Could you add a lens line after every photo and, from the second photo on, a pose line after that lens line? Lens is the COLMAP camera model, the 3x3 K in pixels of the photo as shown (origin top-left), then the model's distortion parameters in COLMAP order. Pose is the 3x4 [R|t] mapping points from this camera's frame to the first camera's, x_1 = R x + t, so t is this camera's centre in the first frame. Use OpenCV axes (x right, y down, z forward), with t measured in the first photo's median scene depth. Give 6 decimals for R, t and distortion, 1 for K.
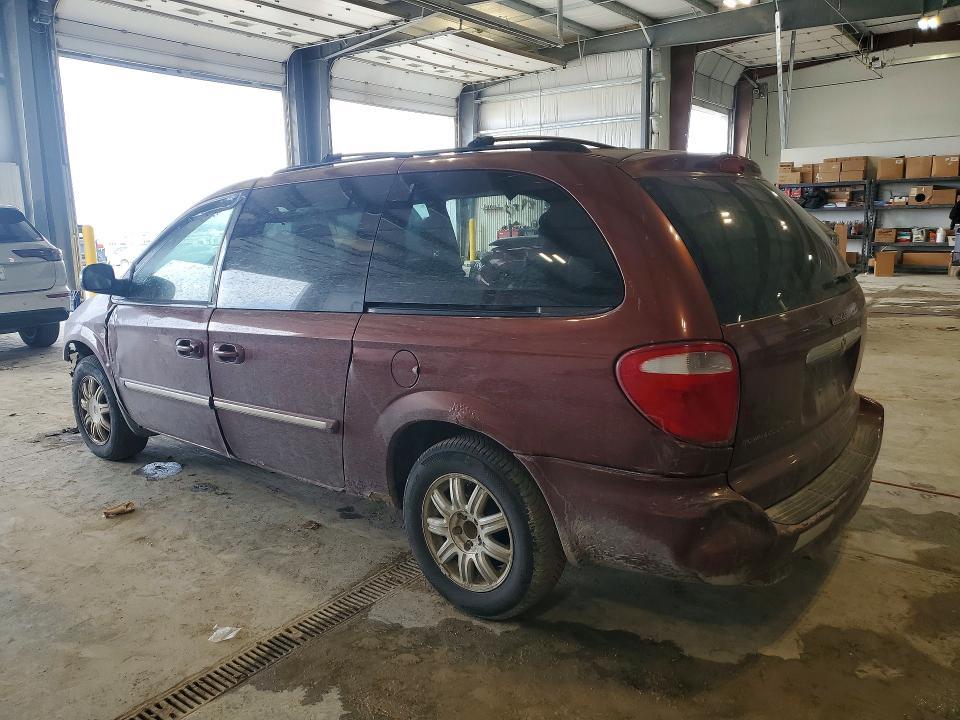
lens RADIAL K [[785.9, 0, 474.3], [0, 785.9, 360.9], [0, 0, 1]] dist [0.001465, 0.003235]
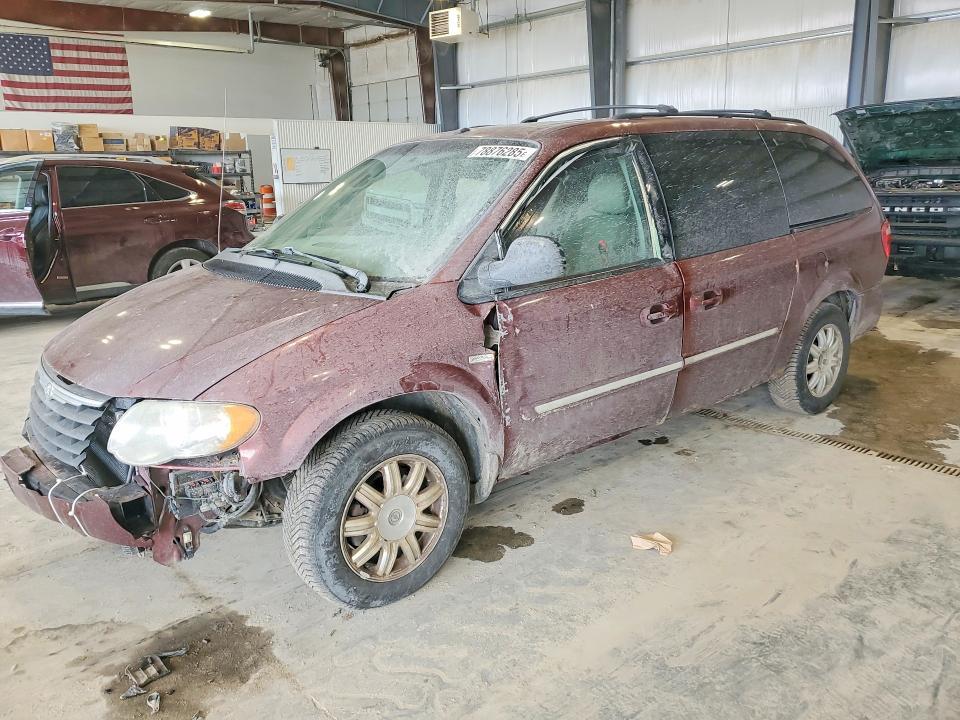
lens RADIAL K [[785.9, 0, 474.3], [0, 785.9, 360.9], [0, 0, 1]] dist [0.001465, 0.003235]
pose [[0.160983, -0.250253, 0.954703, -1.664548], [0.196121, 0.956140, 0.217559, -0.272825], [-0.967275, 0.152214, 0.203002, 1.367072]]
